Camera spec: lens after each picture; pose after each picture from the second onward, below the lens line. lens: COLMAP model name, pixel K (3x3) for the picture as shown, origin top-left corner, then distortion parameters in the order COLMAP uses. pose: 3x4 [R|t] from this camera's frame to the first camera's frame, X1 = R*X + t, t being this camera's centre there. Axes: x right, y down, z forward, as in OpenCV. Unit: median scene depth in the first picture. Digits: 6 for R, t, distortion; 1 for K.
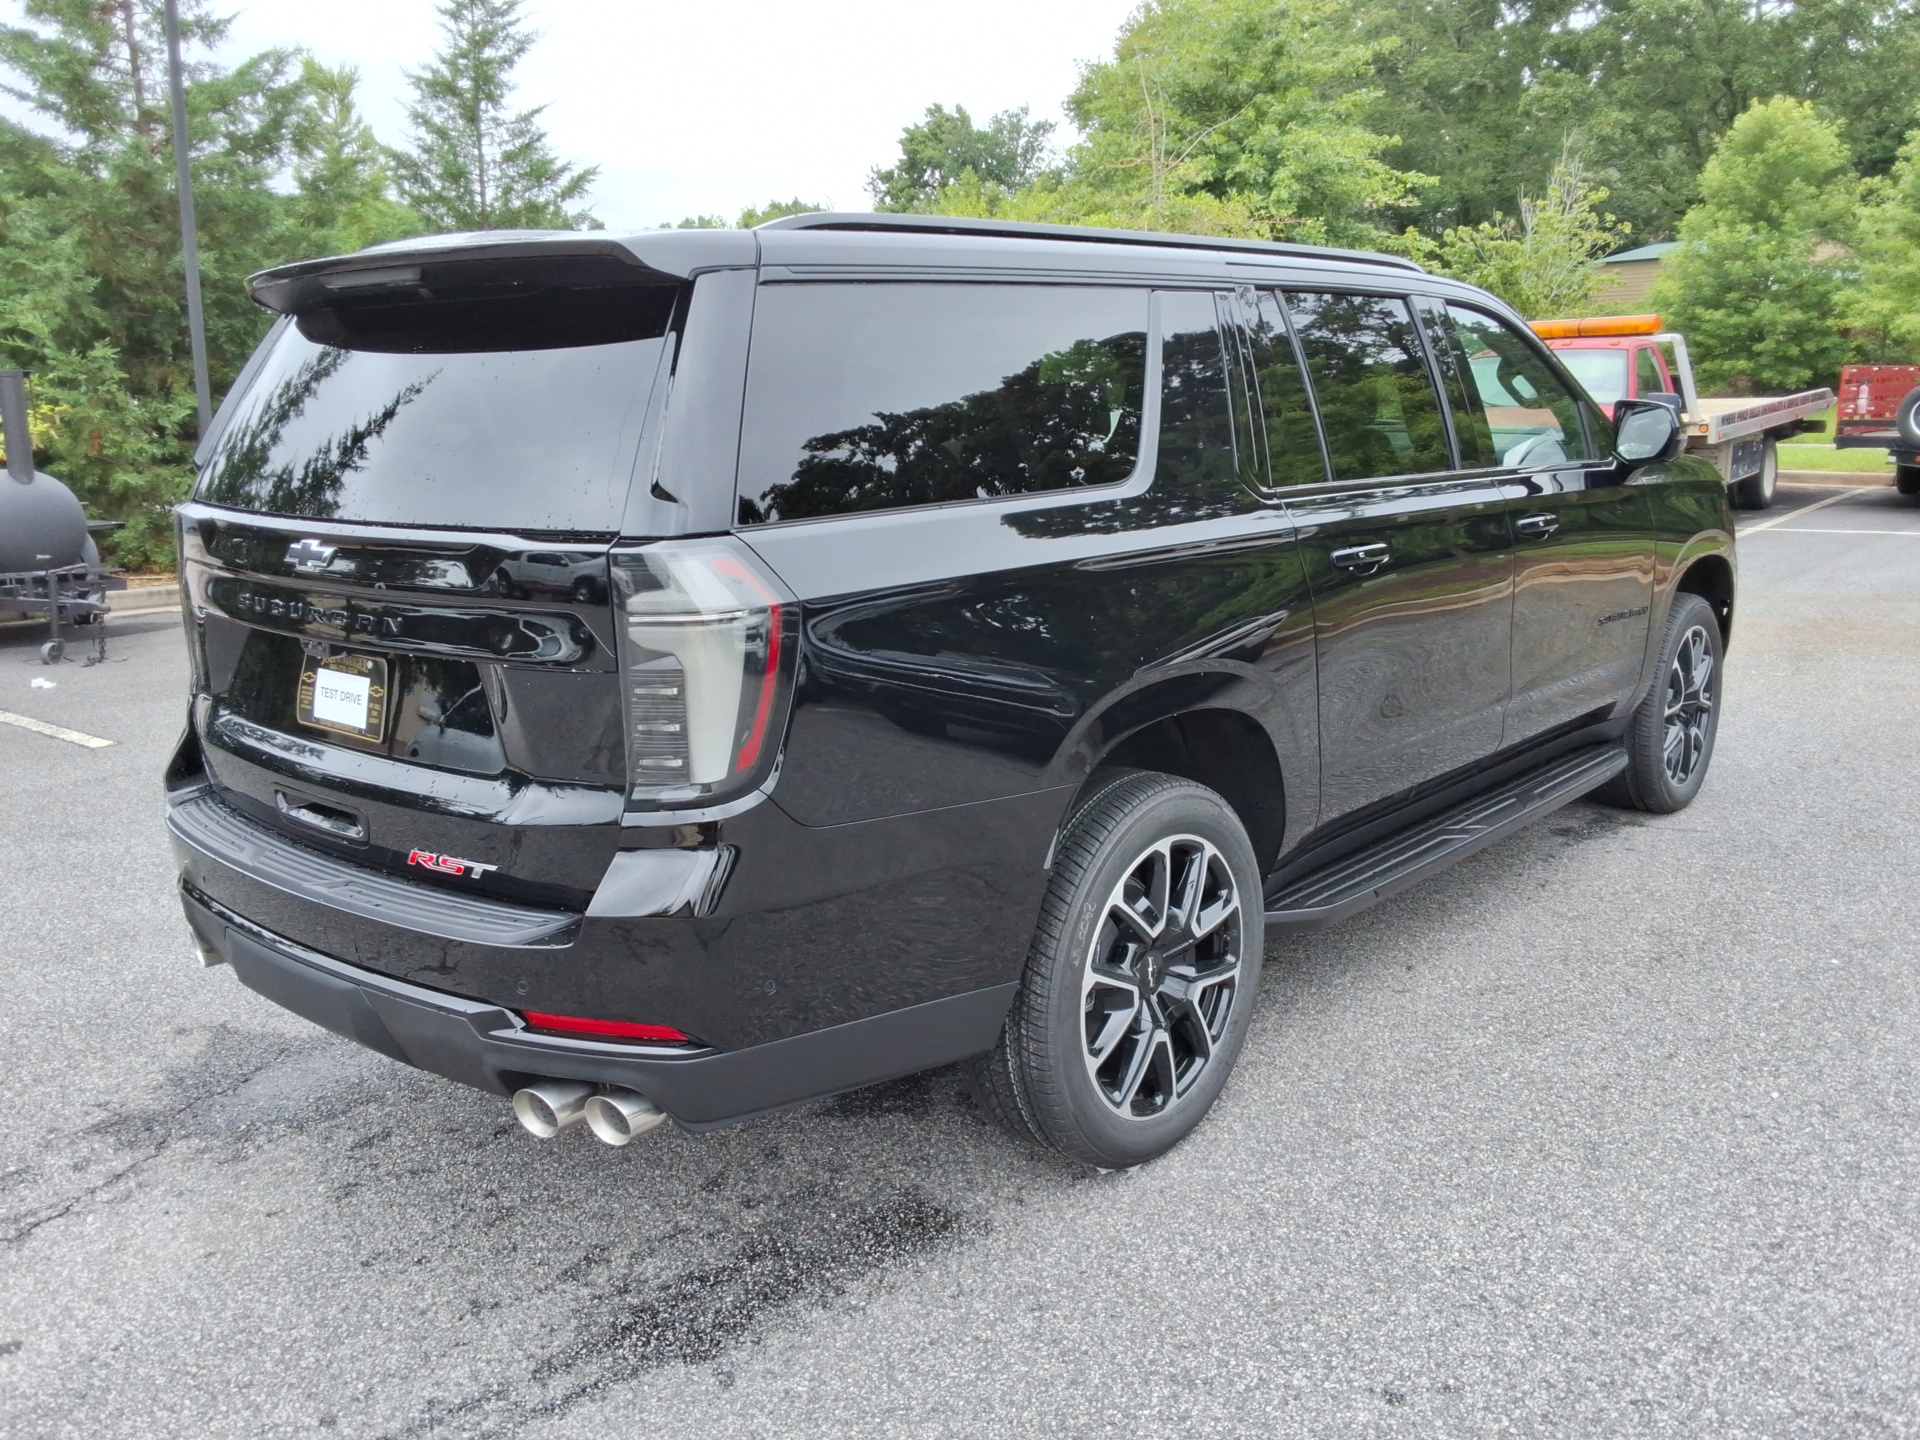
lens RADIAL K [[1536.3, 0, 978.3], [0, 1536.3, 695.9], [0, 0, 1]] dist [0.106594, -0.169881]
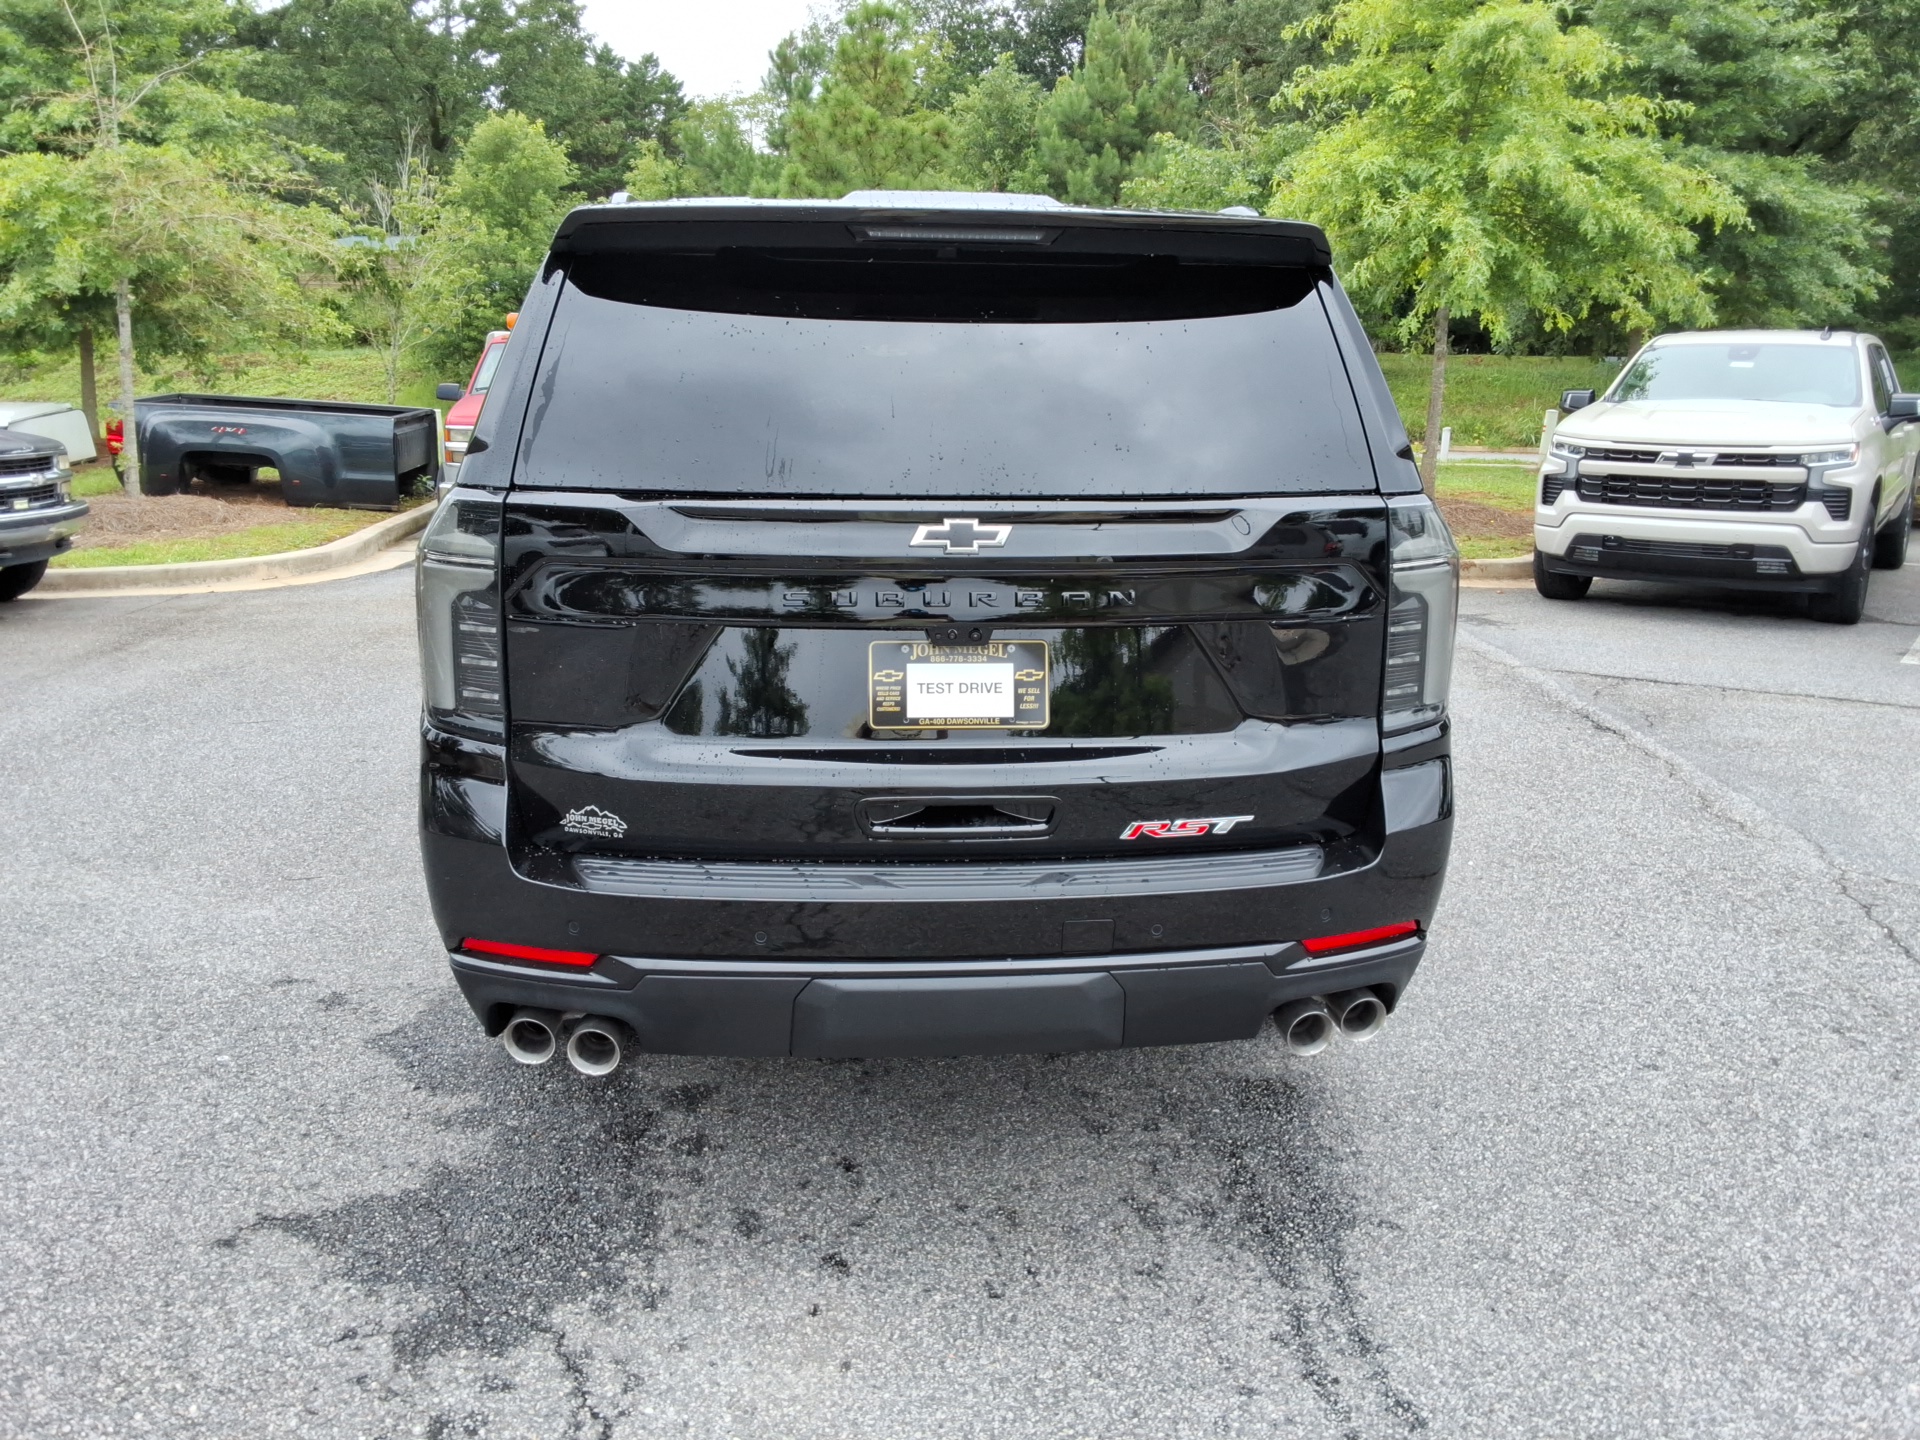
lens RADIAL K [[1540.1, 0, 978.5], [0, 1540.1, 697.4], [0, 0, 1]] dist [0.112440, -0.180768]
pose [[0.701554, -0.119811, 0.702472, -0.907044], [0.115712, 0.991835, 0.053603, -0.036577], [-0.703159, 0.043679, 0.709690, 0.299160]]
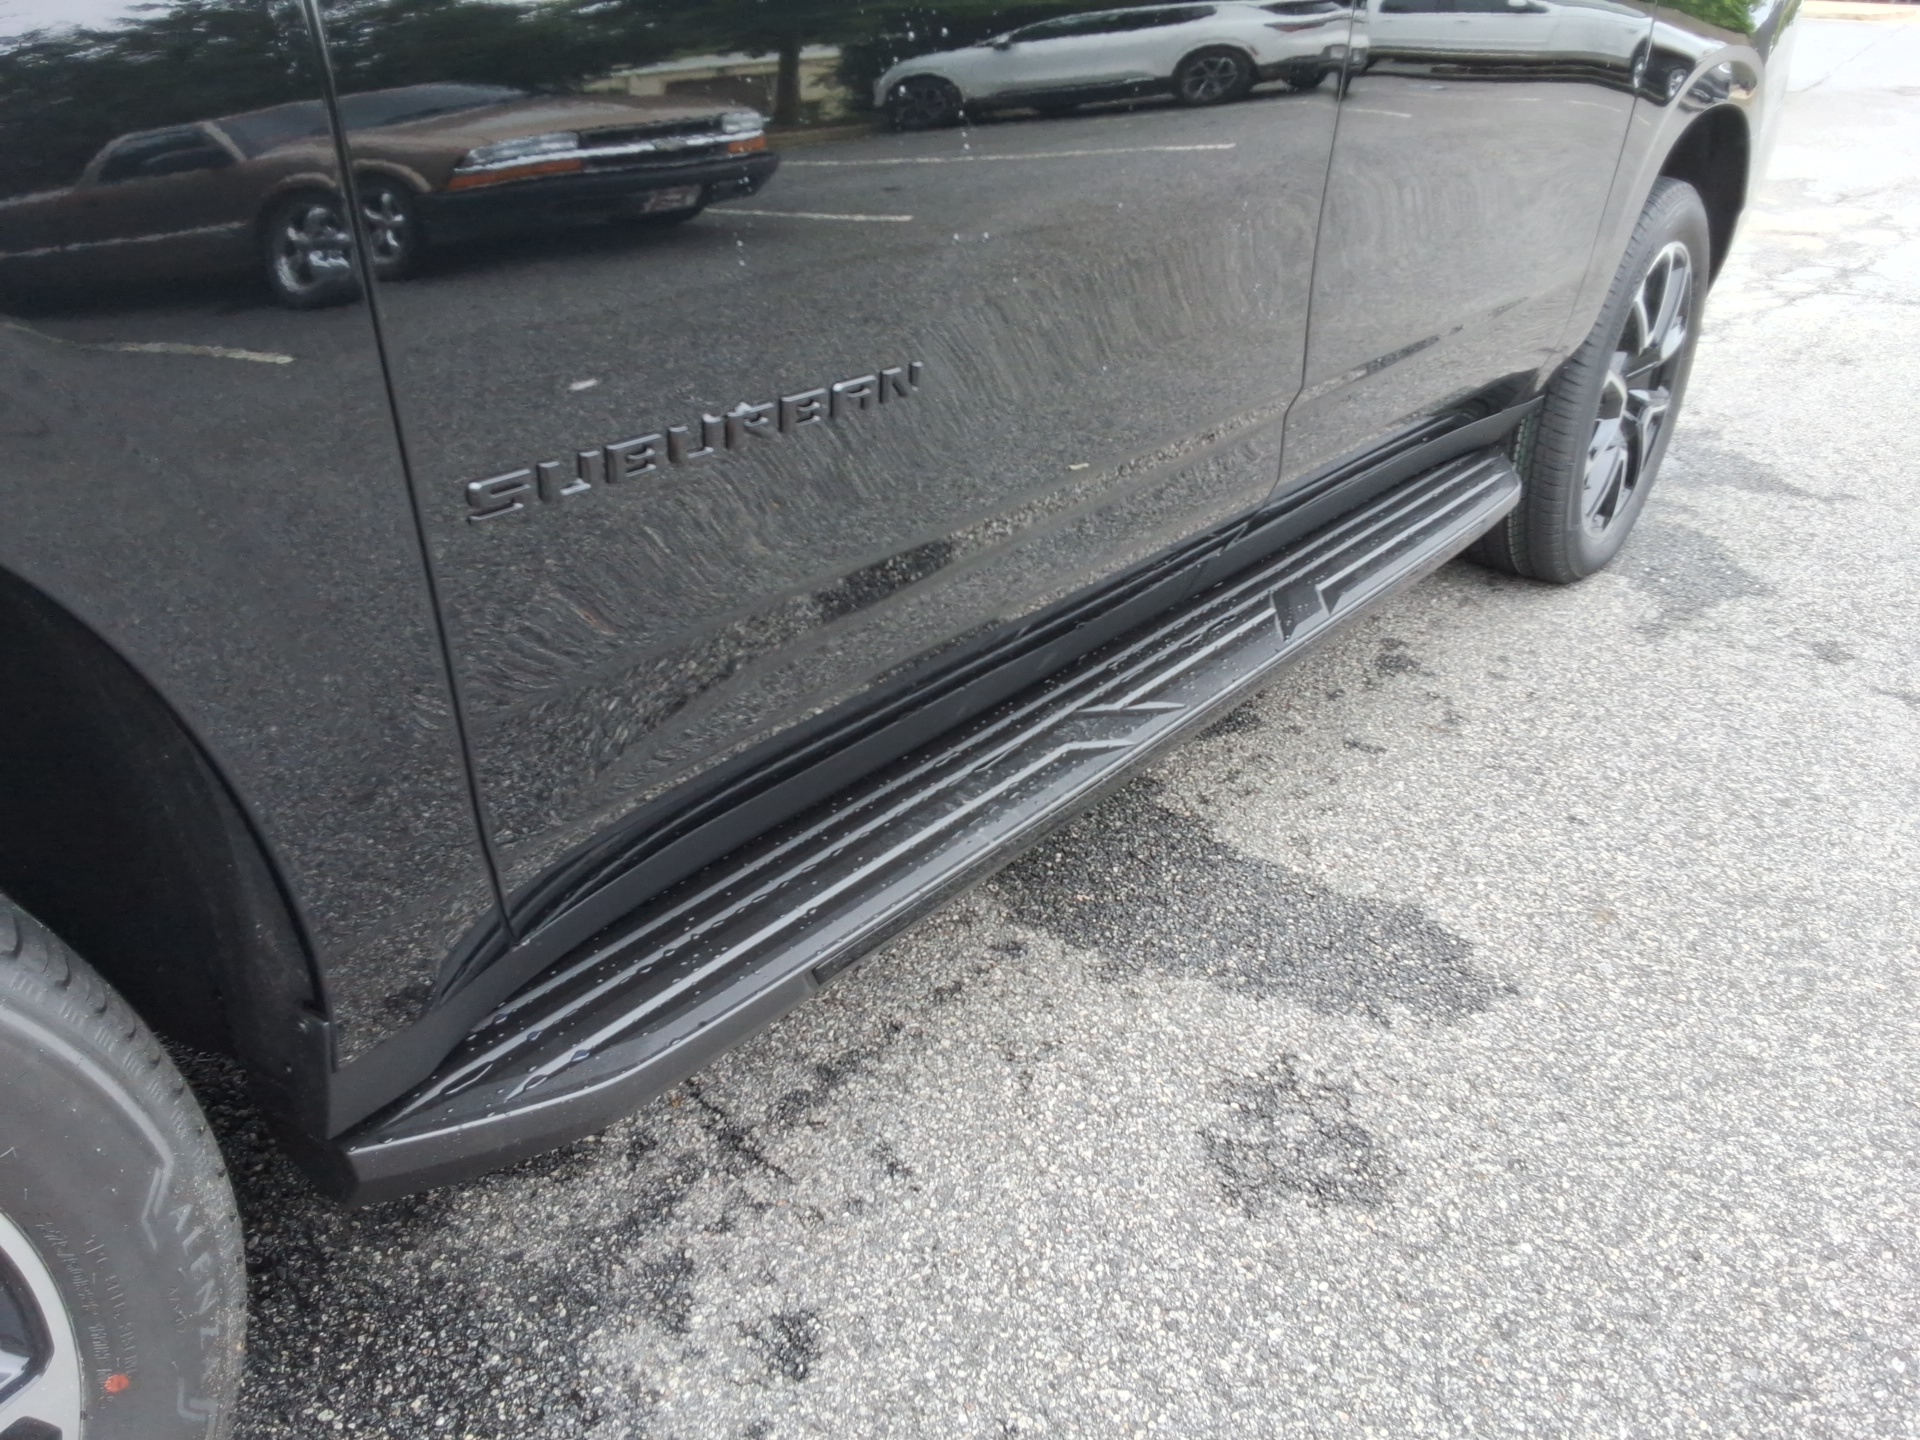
lens RADIAL K [[1531.0, 0, 974.4], [0, 1531.0, 692.5], [0, 0, 1]] dist [0.145920, -0.230047]
pose [[-0.997209, -0.007308, -0.074298, 0.141315], [-0.050131, 0.803000, 0.593867, -0.302257], [0.055321, 0.595934, -0.801125, 2.253030]]
